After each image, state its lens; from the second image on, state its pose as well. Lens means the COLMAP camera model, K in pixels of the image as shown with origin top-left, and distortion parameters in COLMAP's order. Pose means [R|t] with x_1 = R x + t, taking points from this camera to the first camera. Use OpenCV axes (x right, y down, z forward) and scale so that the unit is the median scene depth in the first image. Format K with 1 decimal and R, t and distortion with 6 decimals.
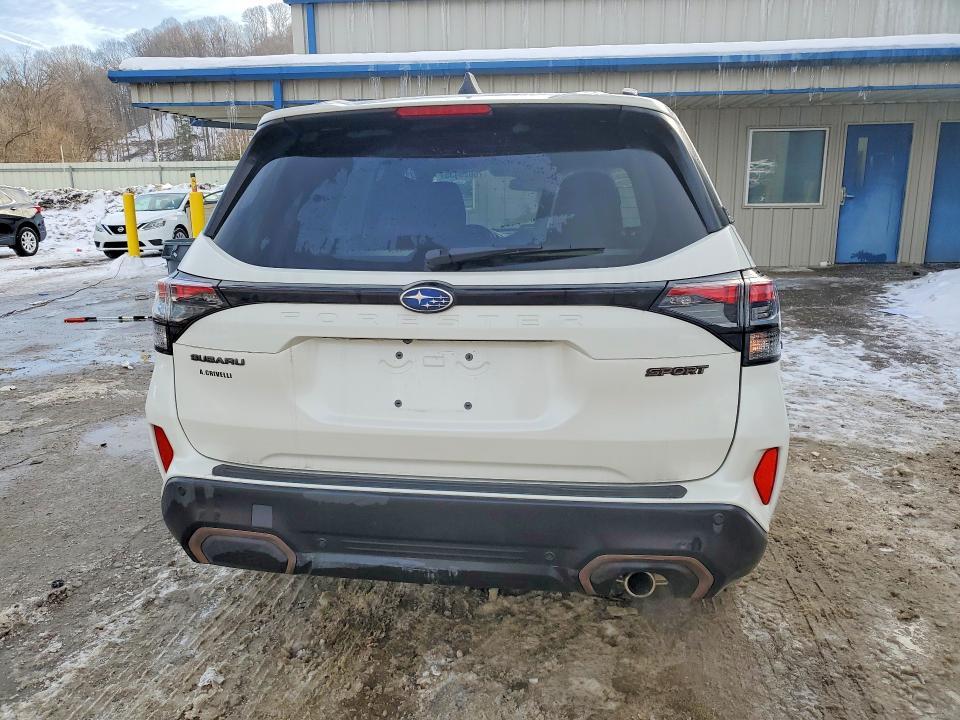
lens RADIAL K [[752.7, 0, 486.0], [0, 752.7, 358.8], [0, 0, 1]] dist [0.026768, 0.004069]
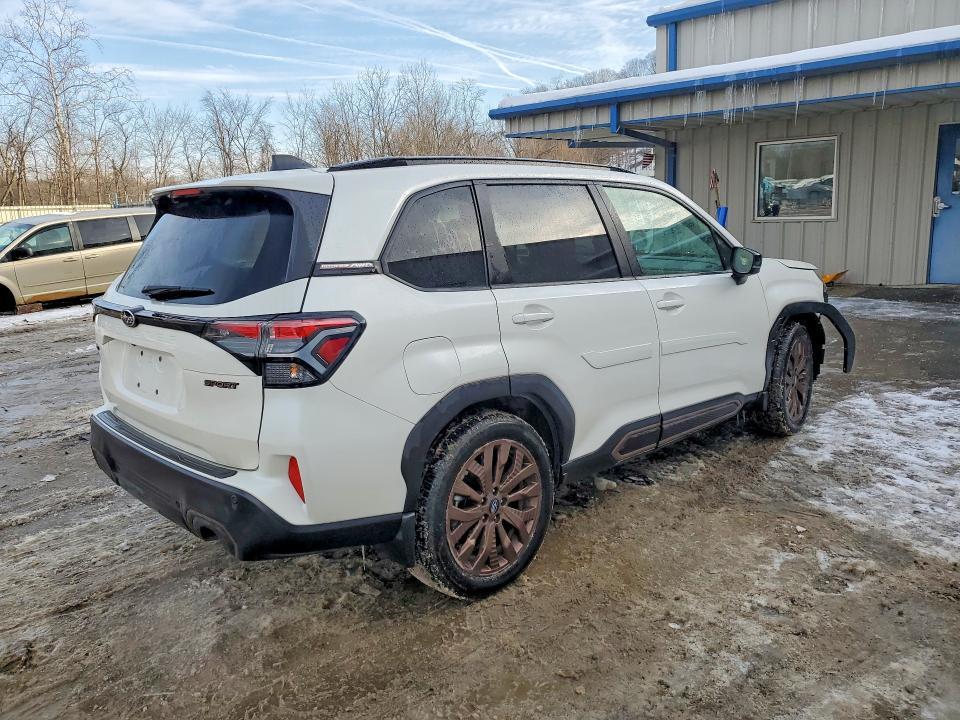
lens RADIAL K [[768.0, 0, 480.6], [0, 768.0, 342.2], [0, 0, 1]] dist [0.011988, 0.005038]
pose [[0.794879, 0.091491, -0.599830, 0.615929], [-0.106185, 0.994286, 0.010943, -0.052789], [0.597404, 0.054995, 0.800053, 0.069976]]
